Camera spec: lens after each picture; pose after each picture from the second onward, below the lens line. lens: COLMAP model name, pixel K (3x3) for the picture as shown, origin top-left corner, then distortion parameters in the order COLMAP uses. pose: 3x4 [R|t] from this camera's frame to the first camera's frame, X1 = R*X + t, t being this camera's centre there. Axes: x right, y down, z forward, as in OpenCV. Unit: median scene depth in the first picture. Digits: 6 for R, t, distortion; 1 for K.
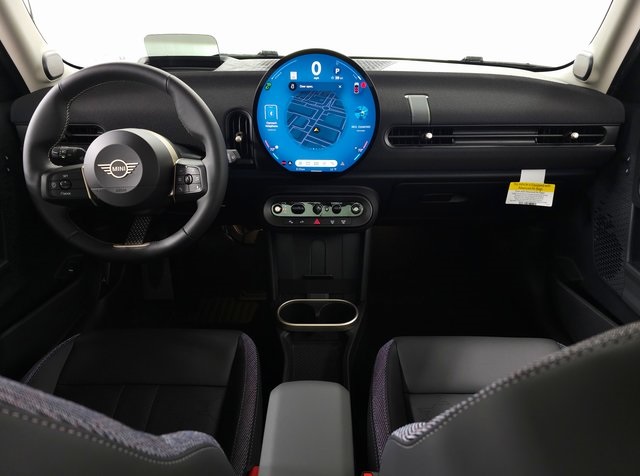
lens RADIAL K [[439.1, 0, 330.8], [0, 439.1, 244.2], [0, 0, 1]] dist [0.023298, -0.042386]
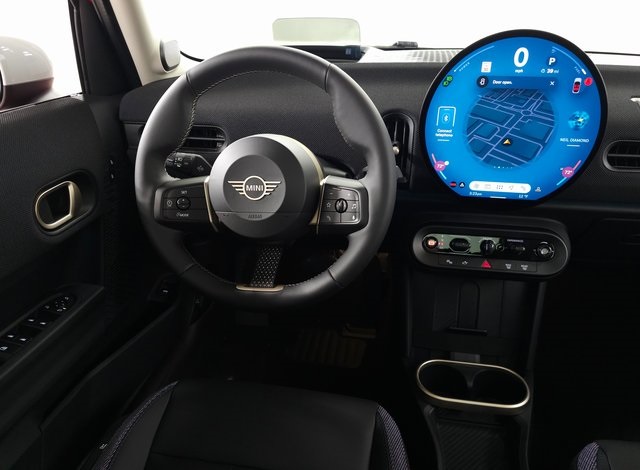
lens RADIAL K [[444.4, 0, 316.3], [0, 444.4, 233.1], [0, 0, 1]] dist [0.018172, -0.031812]
pose [[0.985006, 0.066139, -0.159336, -0.215421], [-0.070520, 0.997268, -0.021994, -0.072768], [0.157446, 0.032901, 0.986979, 0.233458]]
